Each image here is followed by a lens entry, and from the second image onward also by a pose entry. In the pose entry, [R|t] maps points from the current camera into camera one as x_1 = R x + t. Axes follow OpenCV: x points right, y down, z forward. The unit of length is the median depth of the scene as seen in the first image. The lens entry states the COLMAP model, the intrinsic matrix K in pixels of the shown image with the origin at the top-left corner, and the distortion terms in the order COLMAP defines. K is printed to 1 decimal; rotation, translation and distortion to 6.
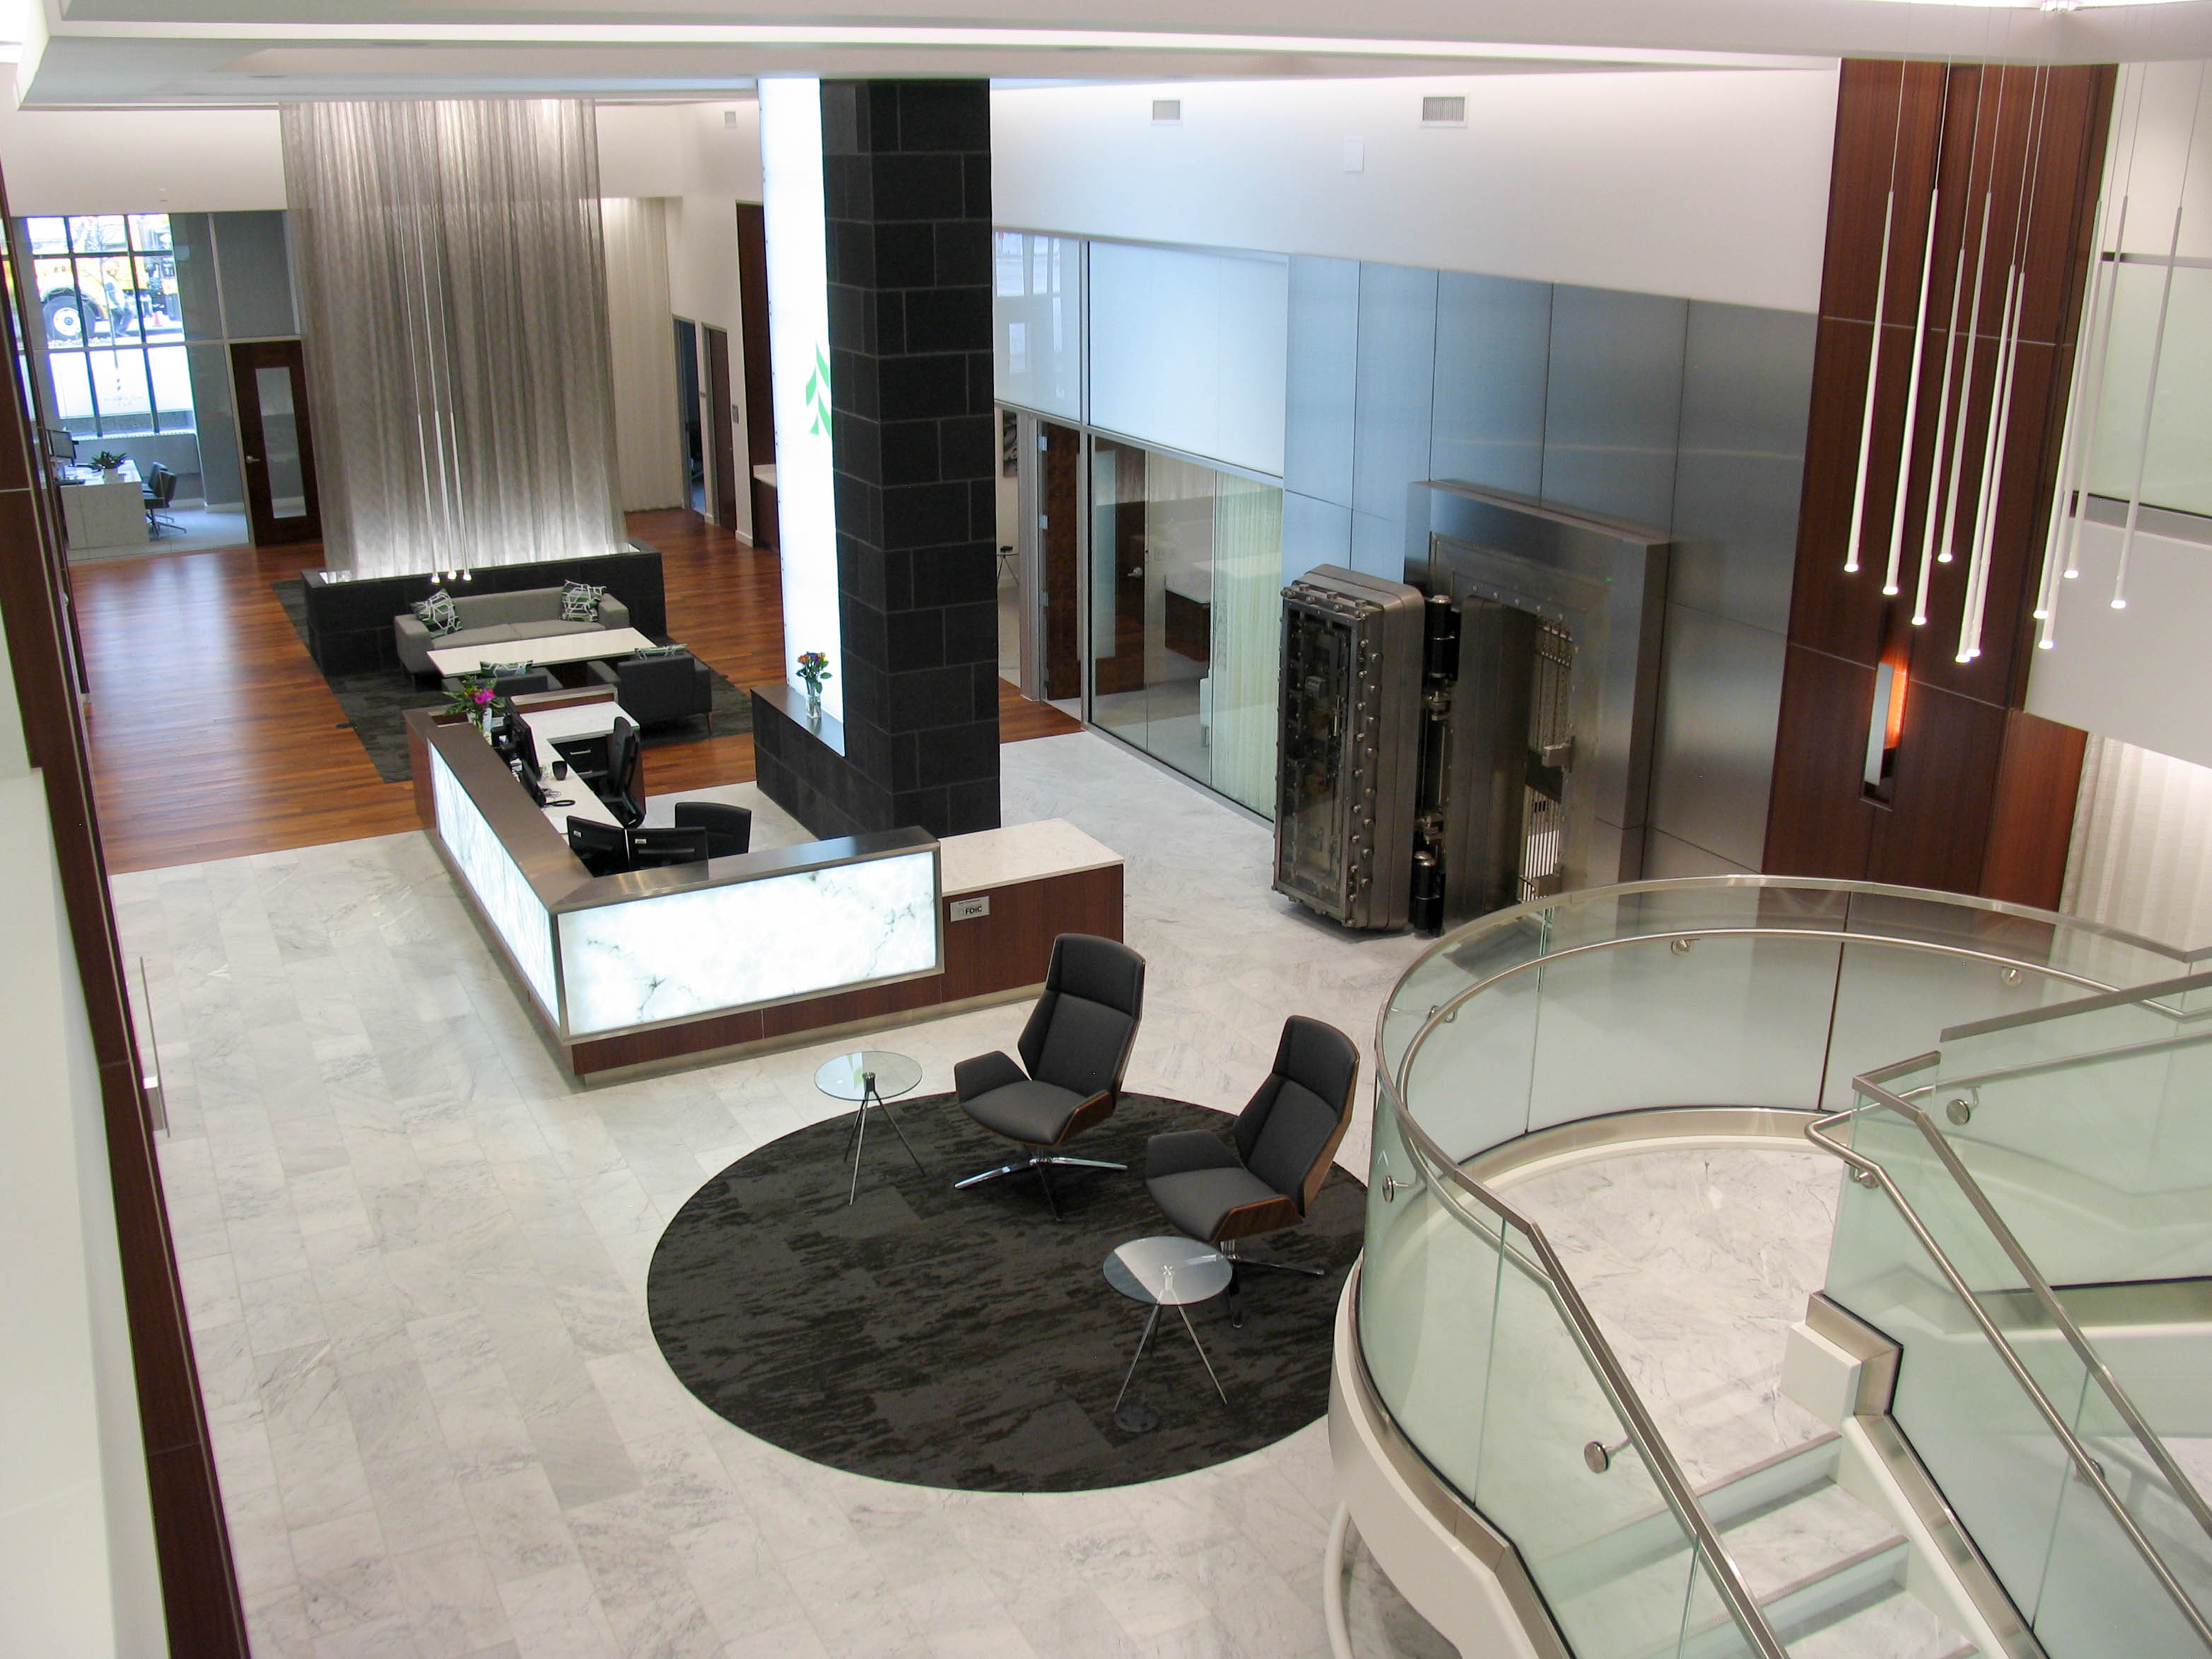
lens RADIAL K [[2029.9, 0, 1106.0], [0, 2029.9, 829.5], [0, 0, 1]] dist [-0.137410, 0.001261]
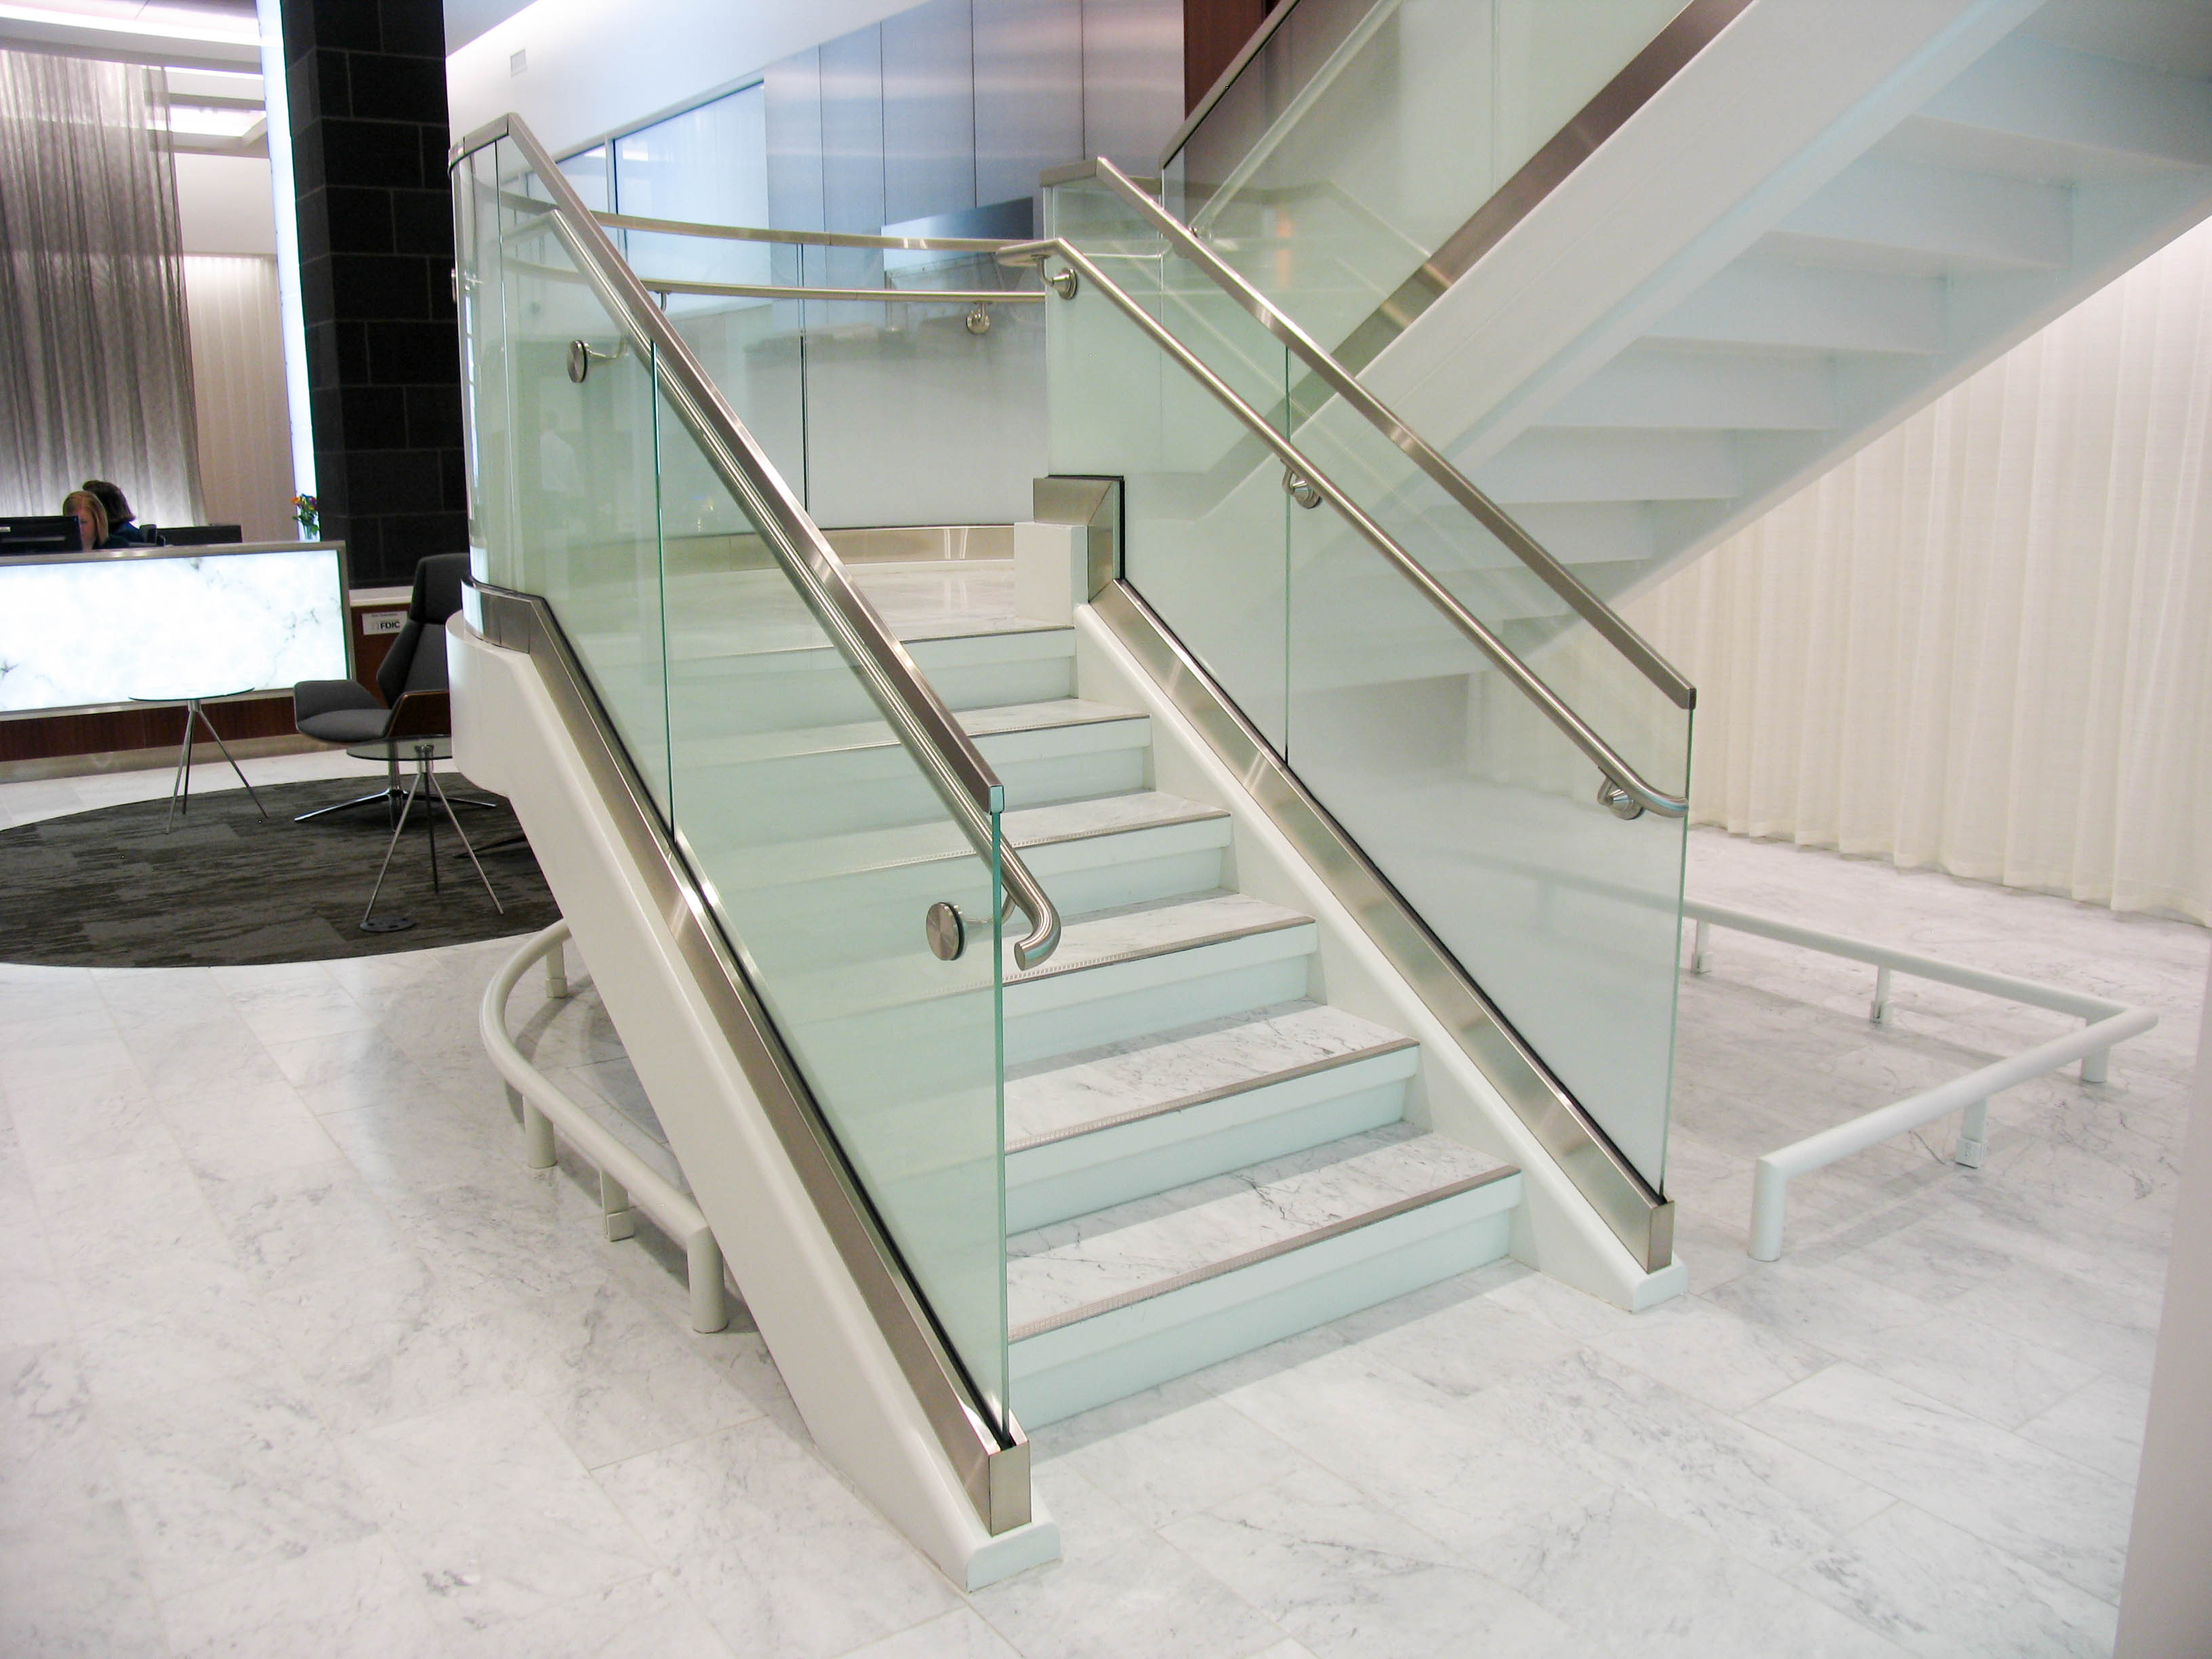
lens RADIAL K [[1858.0, 0, 1106.0], [0, 1858.0, 829.5], [0, 0, 1]] dist [-0.161643, 0.129879]
pose [[0.991350, -0.038017, 0.125616, 0.144882], [0.053952, 0.990563, -0.125995, 0.241638], [-0.119640, 0.131682, 0.984046, 0.137303]]
